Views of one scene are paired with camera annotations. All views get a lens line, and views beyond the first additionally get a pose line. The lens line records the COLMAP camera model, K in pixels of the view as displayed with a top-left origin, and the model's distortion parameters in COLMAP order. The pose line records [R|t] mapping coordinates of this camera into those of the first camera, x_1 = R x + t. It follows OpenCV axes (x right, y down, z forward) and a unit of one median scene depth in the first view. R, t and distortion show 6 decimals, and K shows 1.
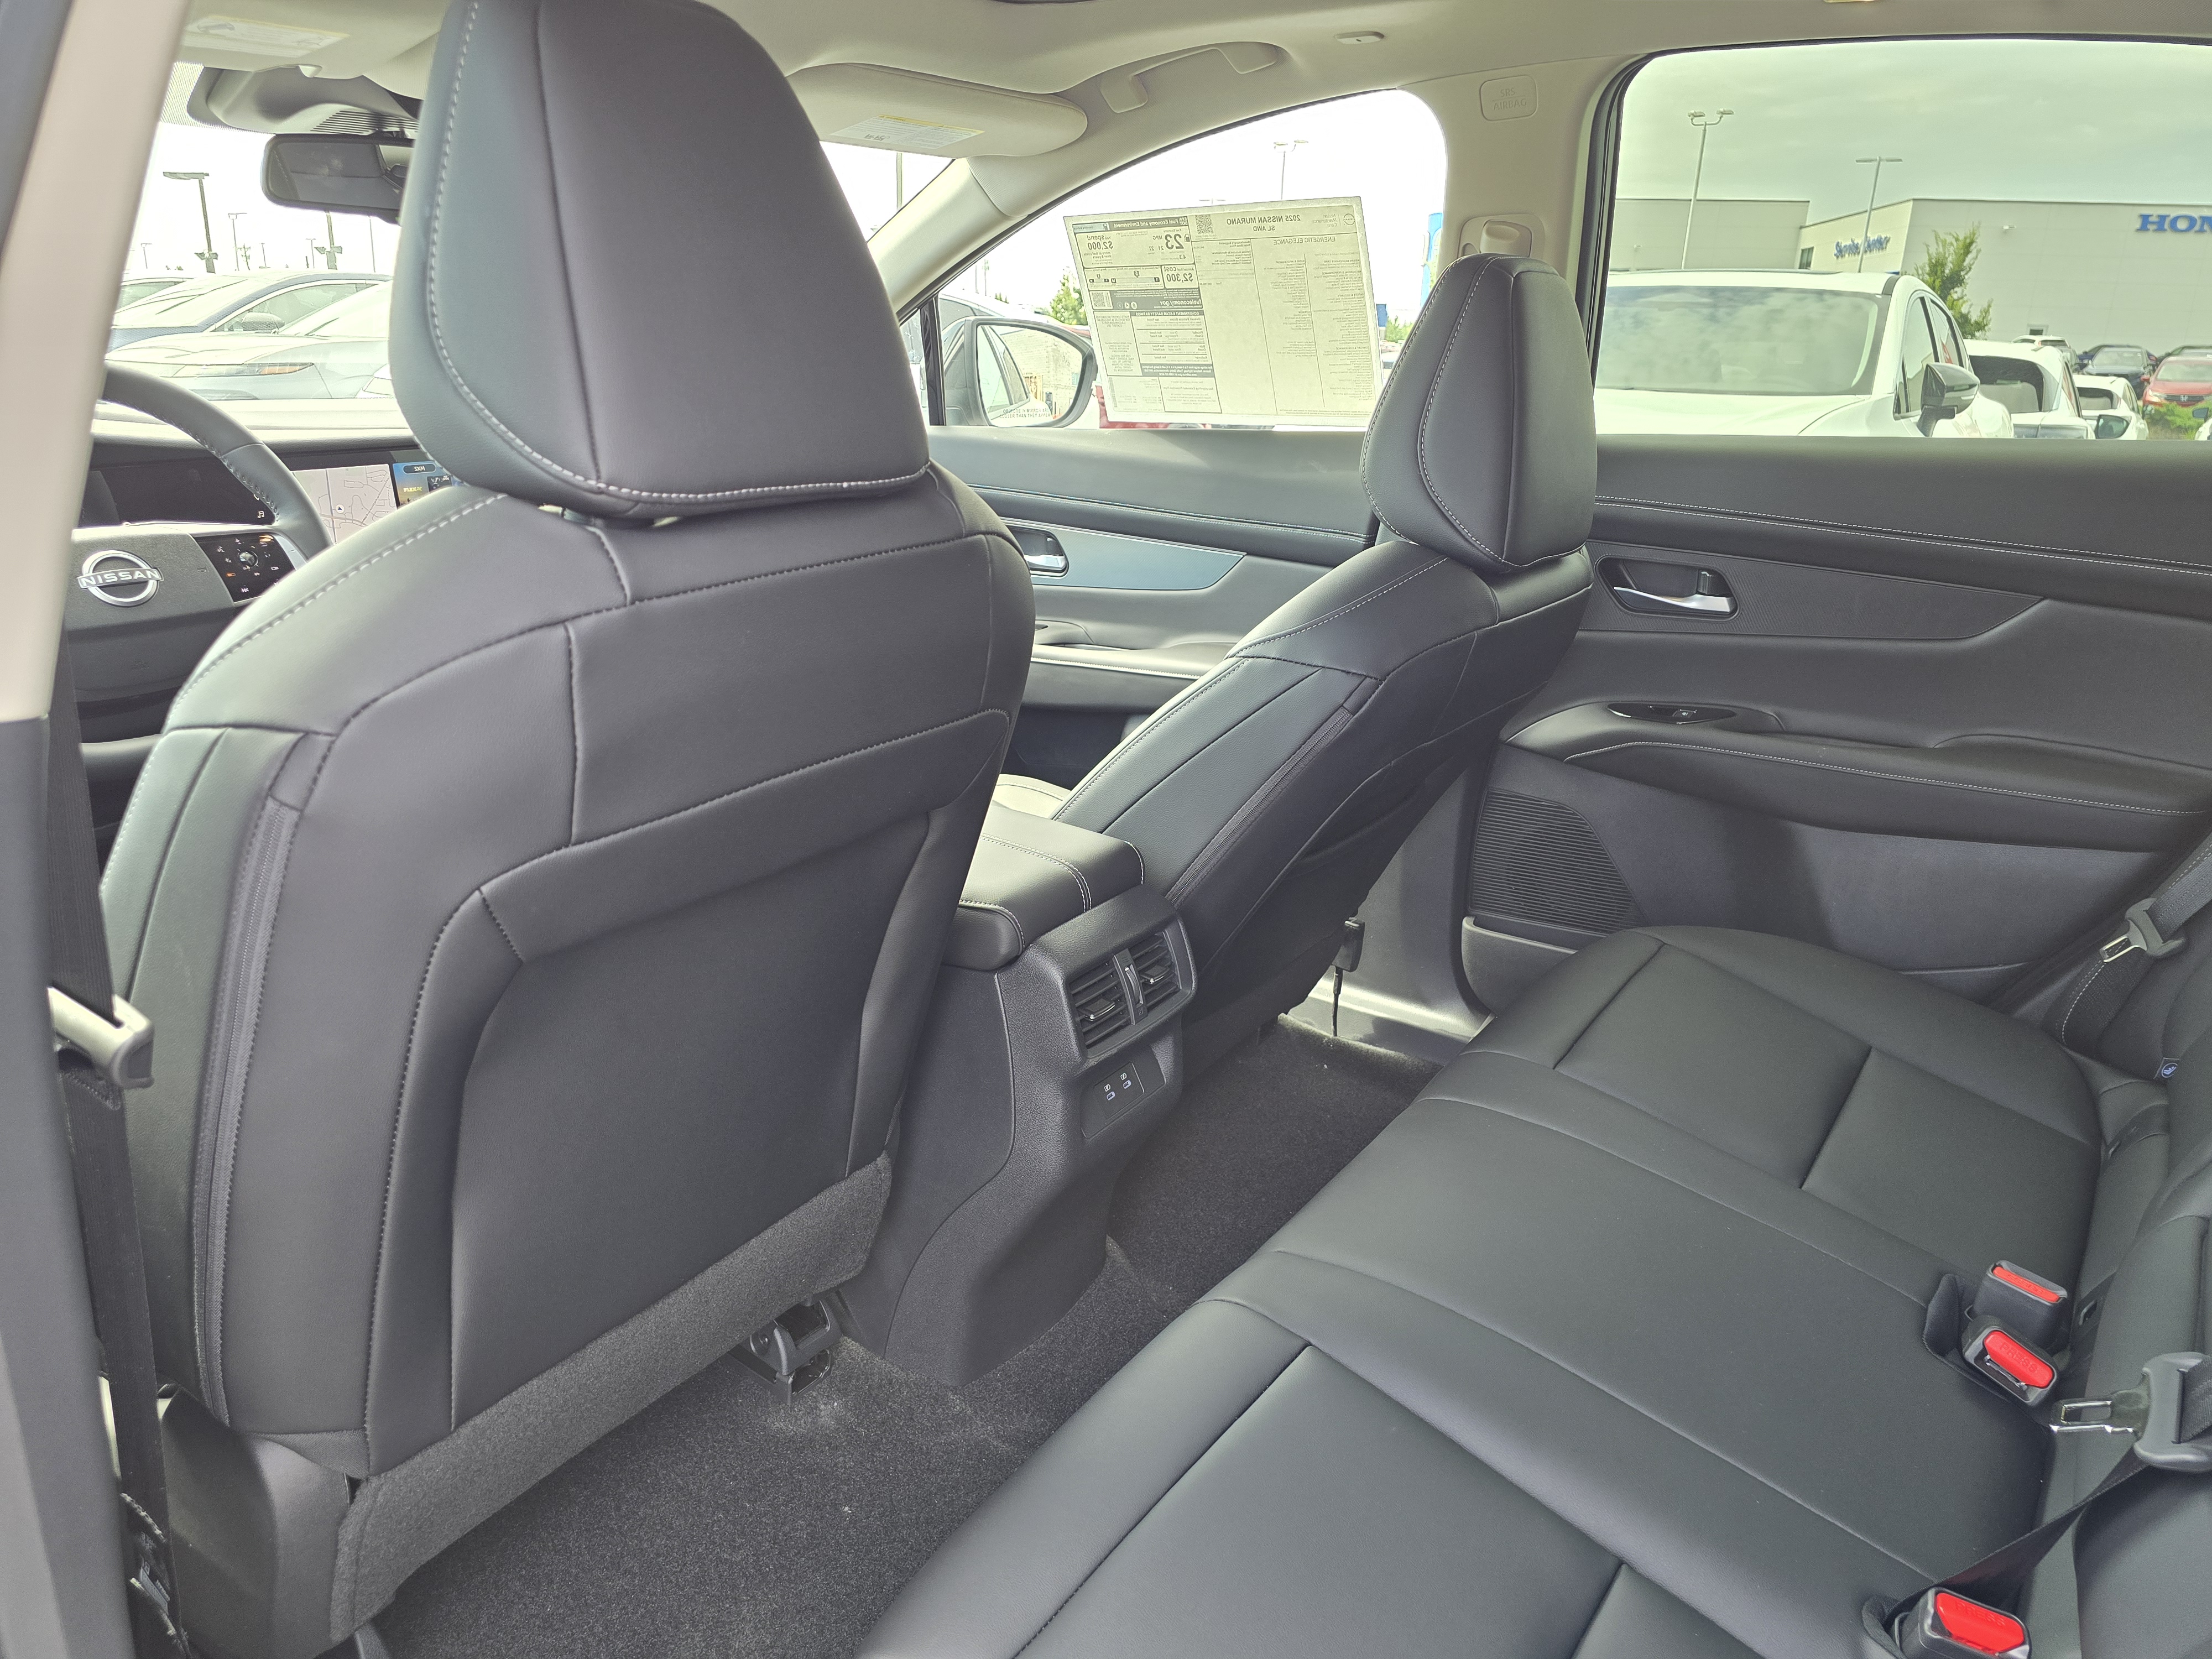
lens RADIAL K [[1494.8, 0, 1100.0], [0, 1494.8, 822.1], [0, 0, 1]] dist [0.040318, -0.057285]
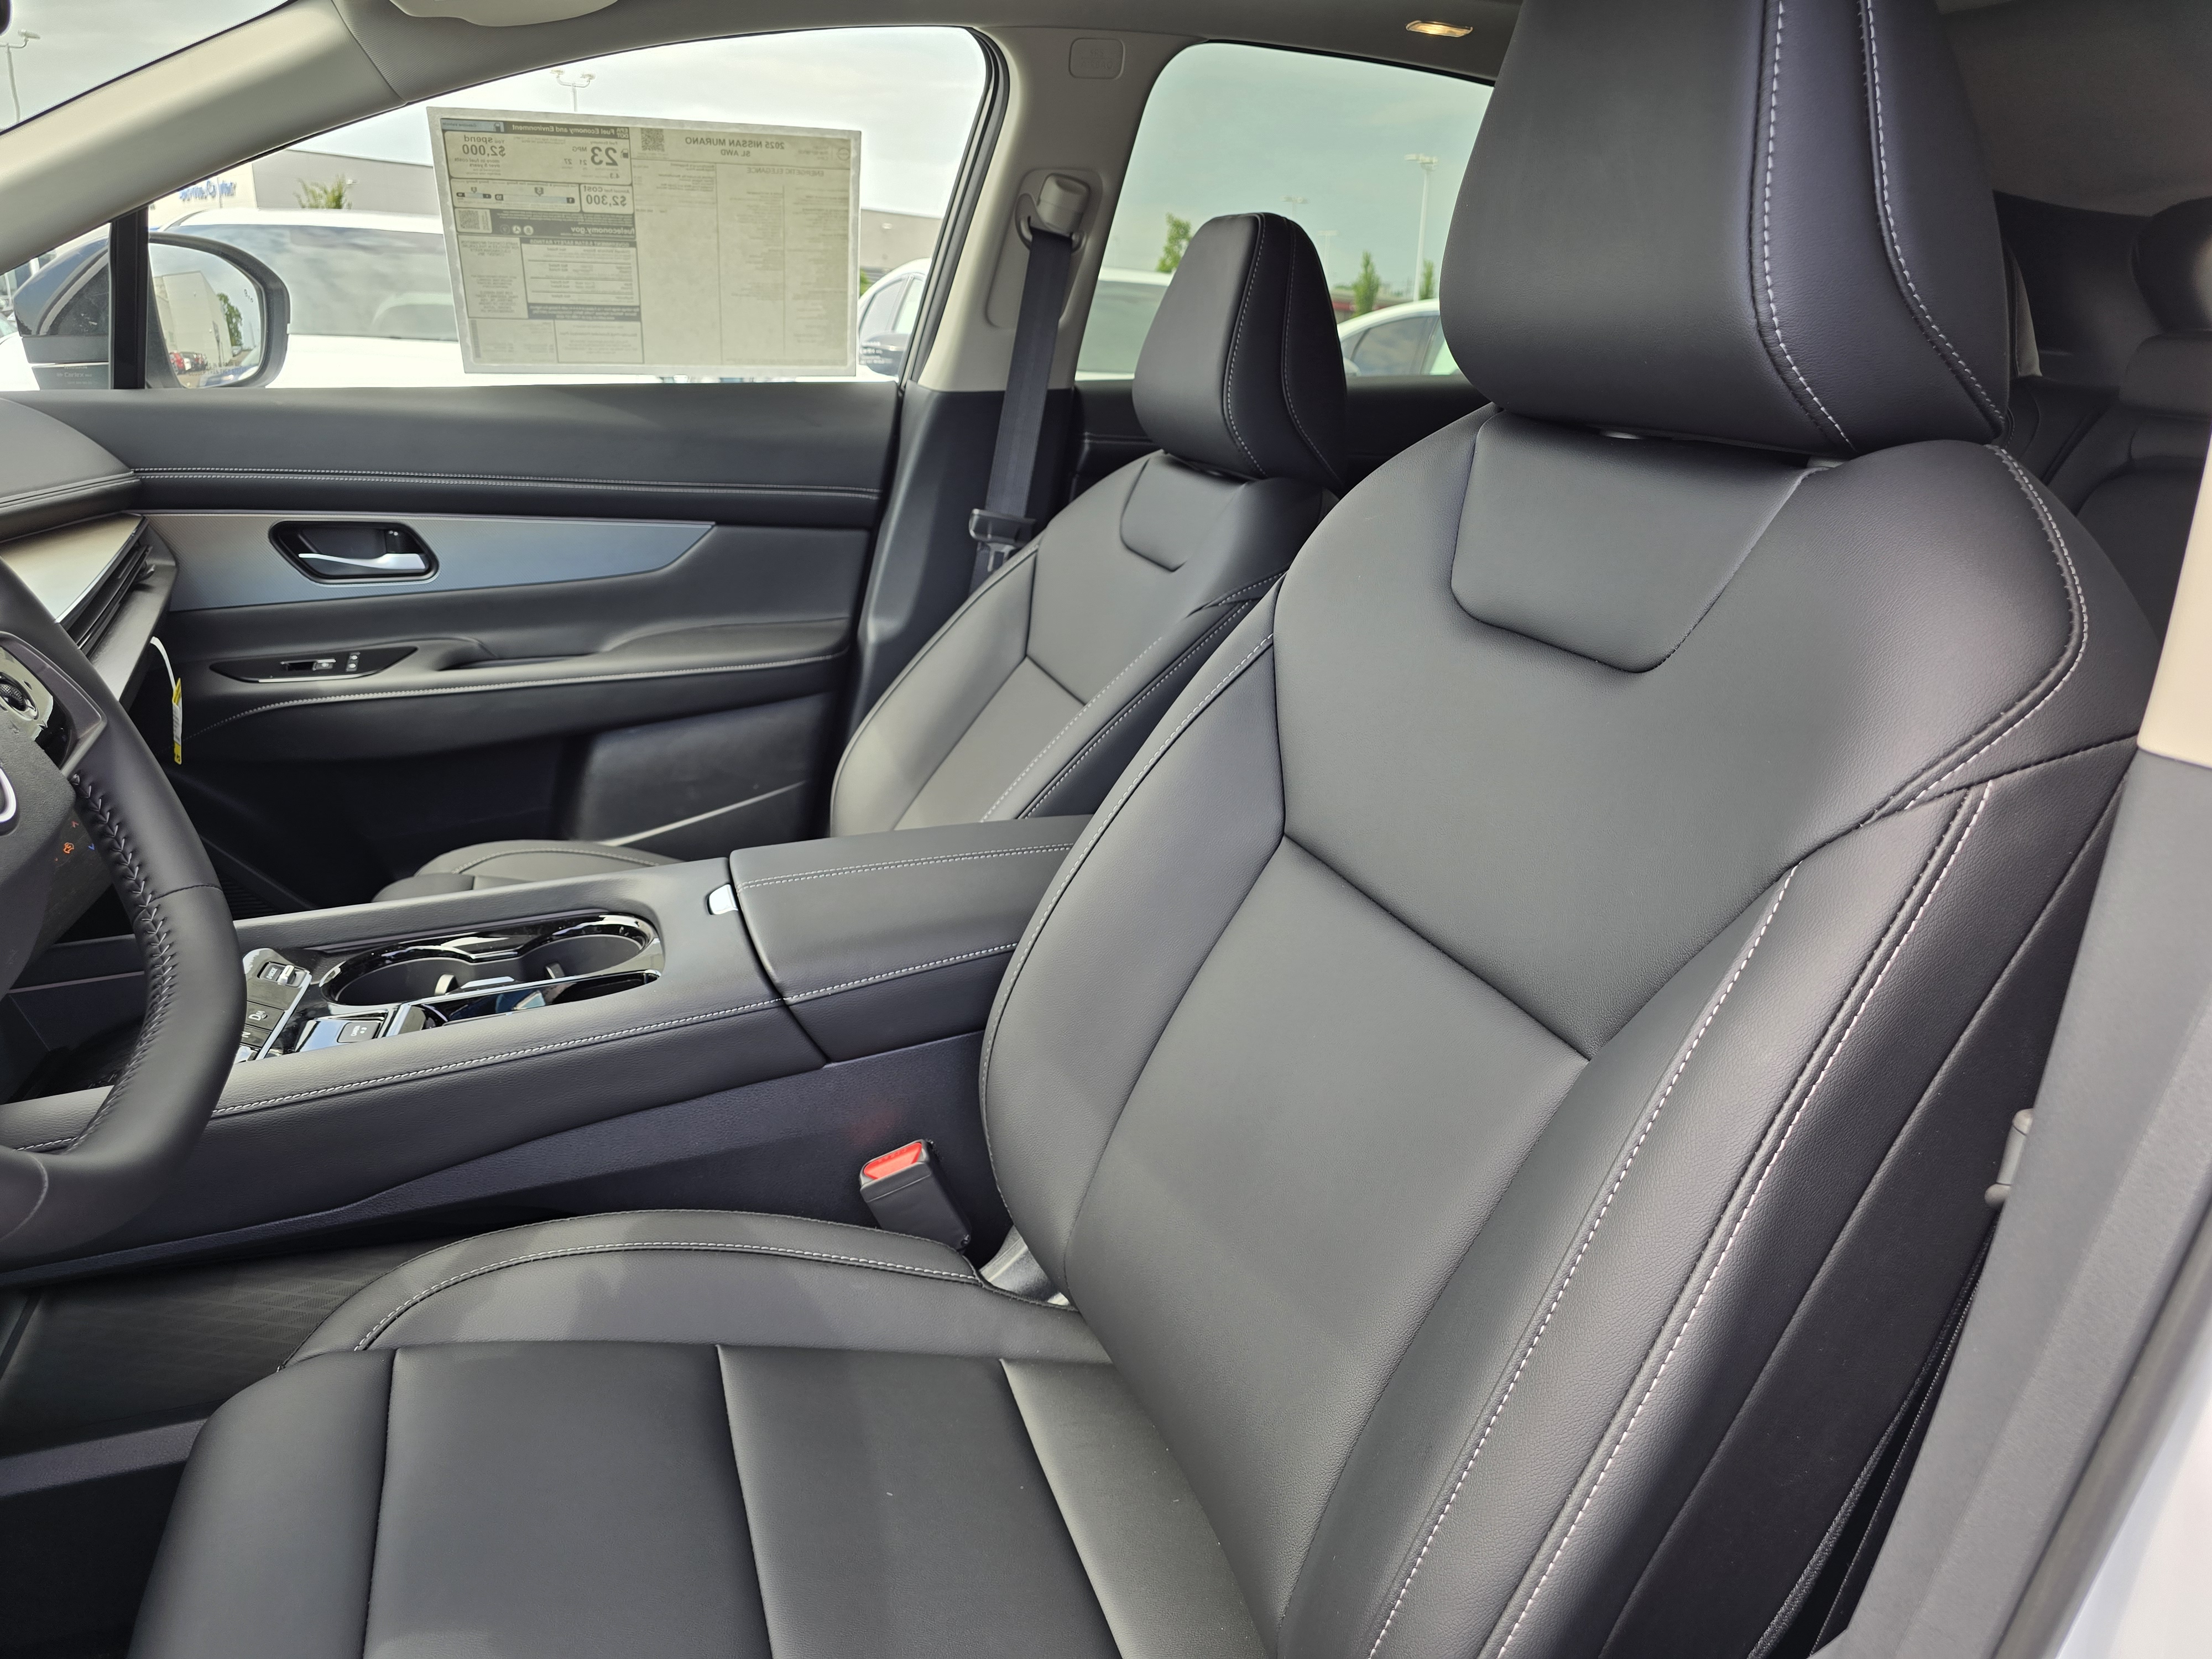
lens RADIAL K [[1494.8, 0, 1100.0], [0, 1494.8, 822.1], [0, 0, 1]] dist [0.040318, -0.057285]
pose [[0.575438, -0.250224, 0.778626, -0.577468], [0.227330, 0.963465, 0.141618, -0.094325], [-0.785616, 0.095512, 0.611298, 0.336446]]
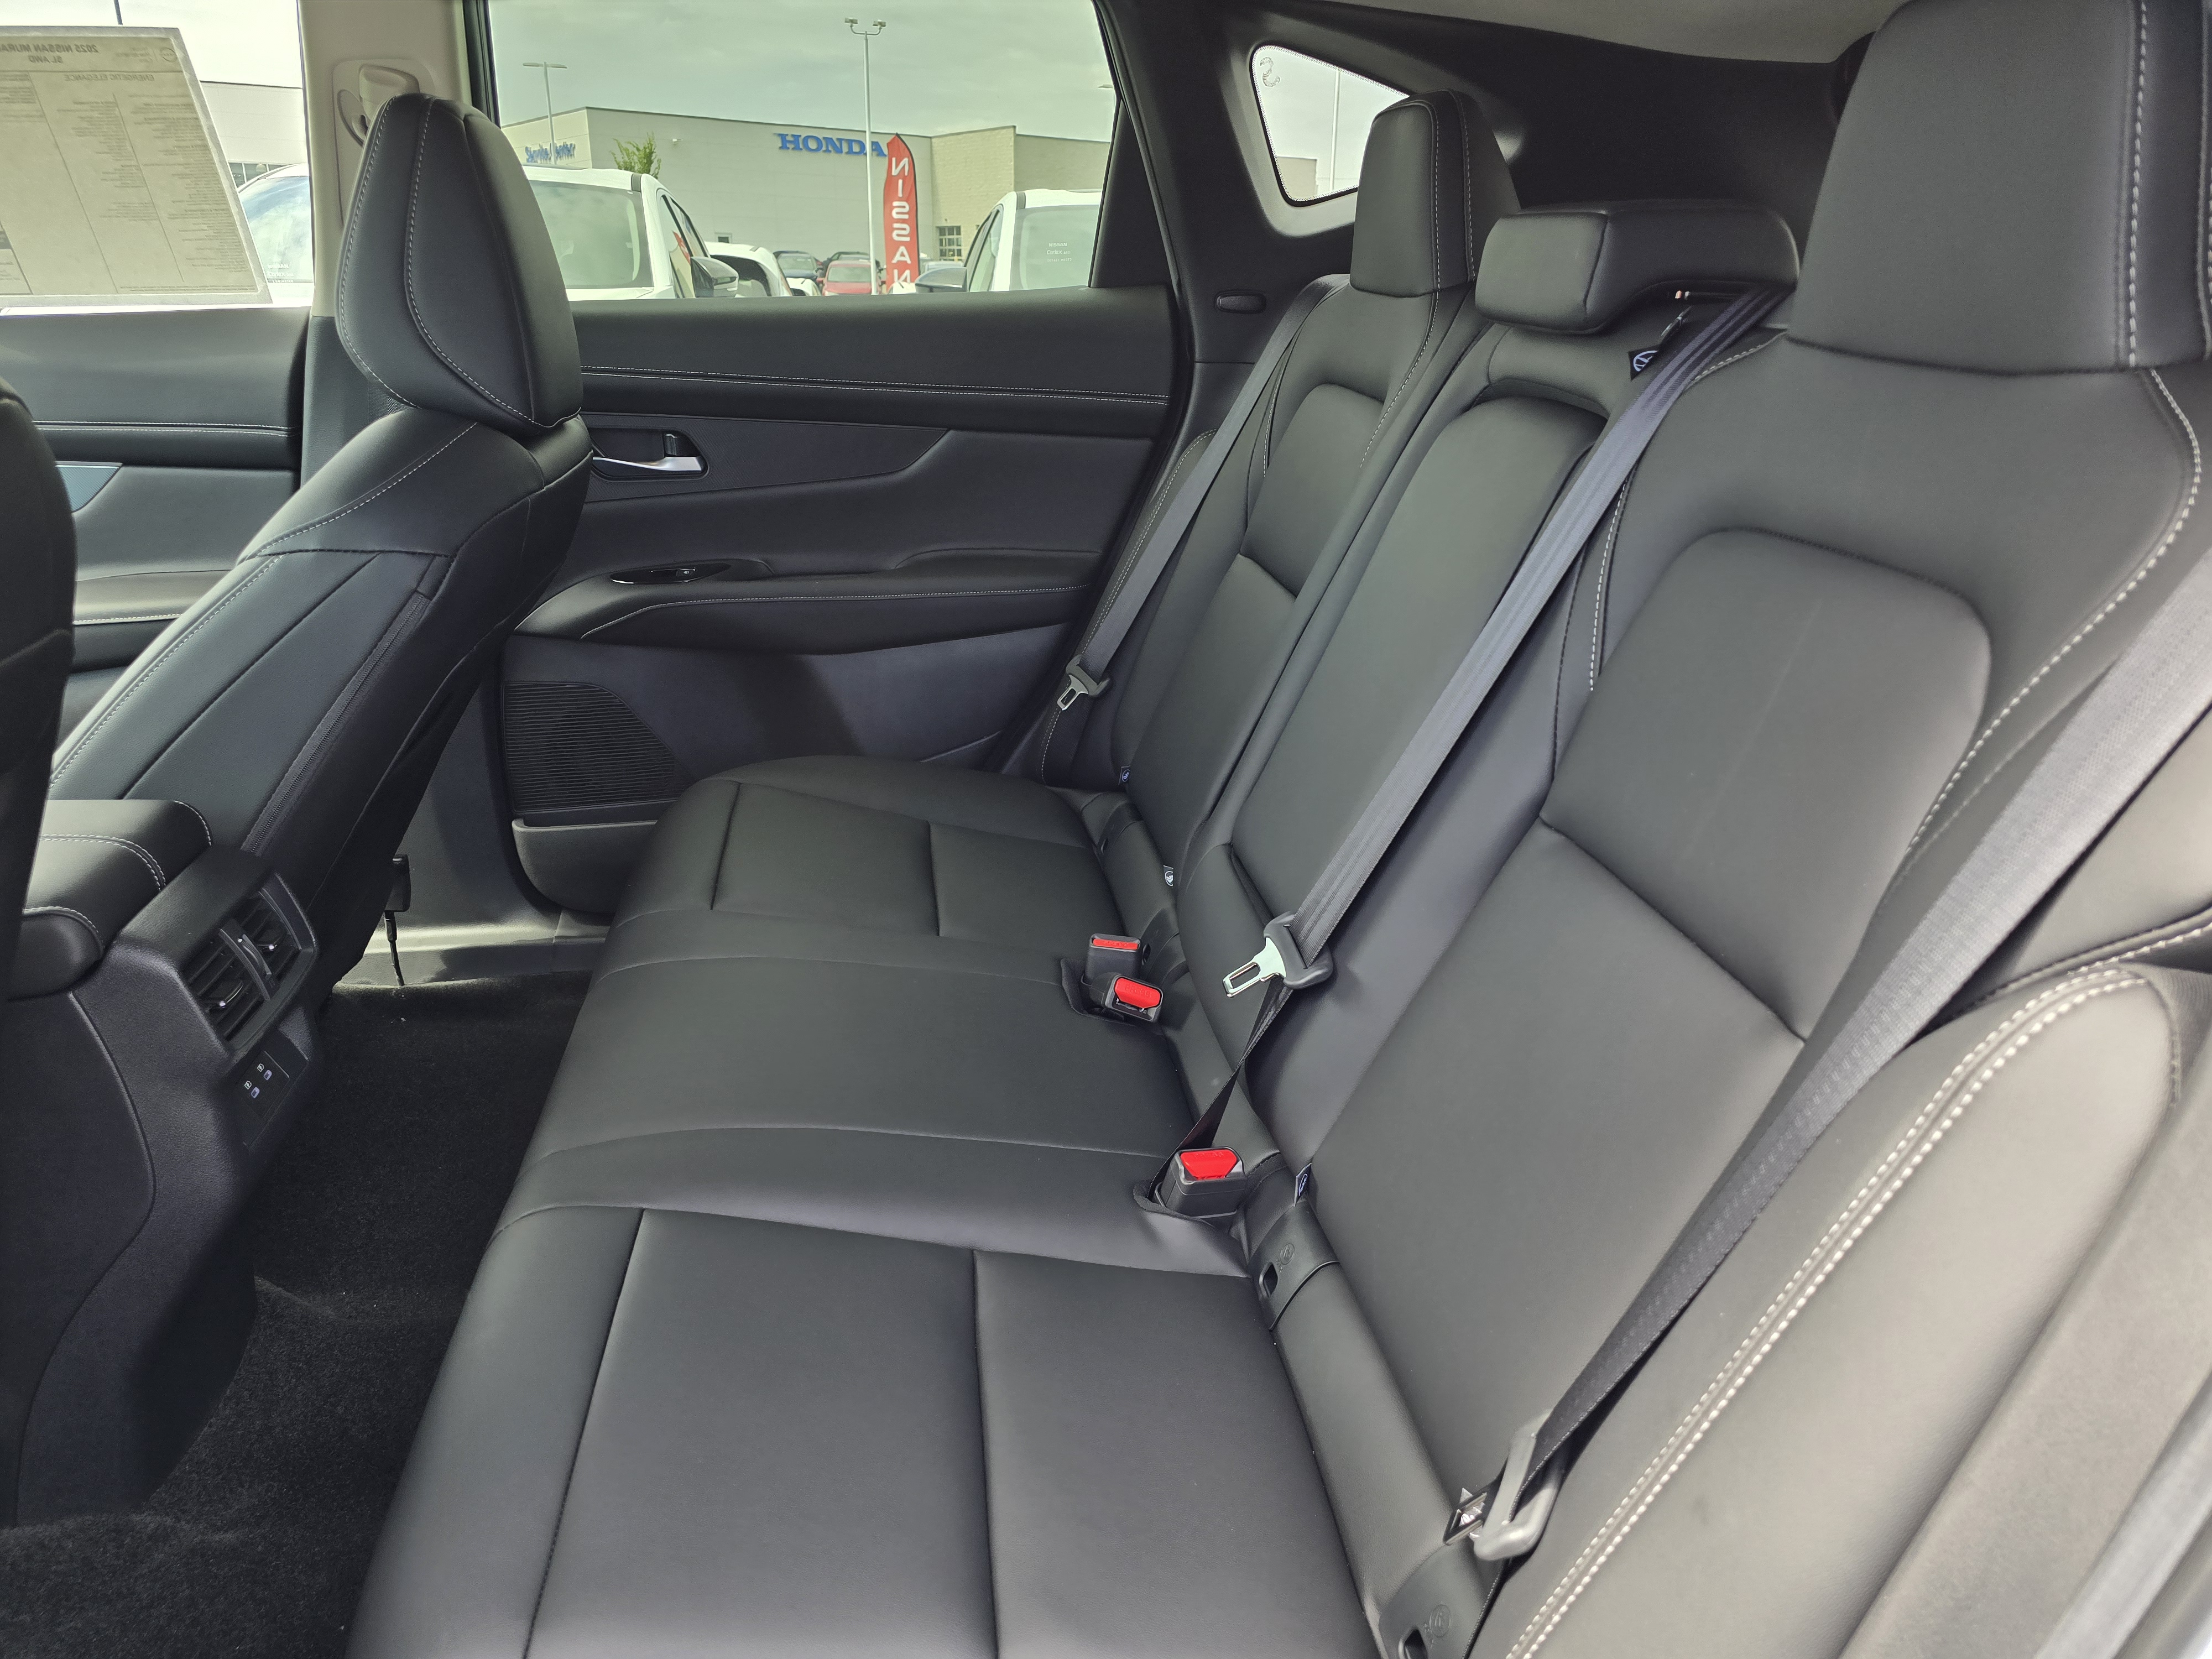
lens RADIAL K [[1482.9, 0, 1168.6], [0, 1482.9, 830.1], [0, 0, 1]] dist [0.013037, -0.022095]
pose [[0.691007, -0.258752, 0.674949, -0.121450], [0.214893, 0.965055, 0.149964, 0.018279], [-0.690166, 0.041416, 0.722465, 0.023143]]
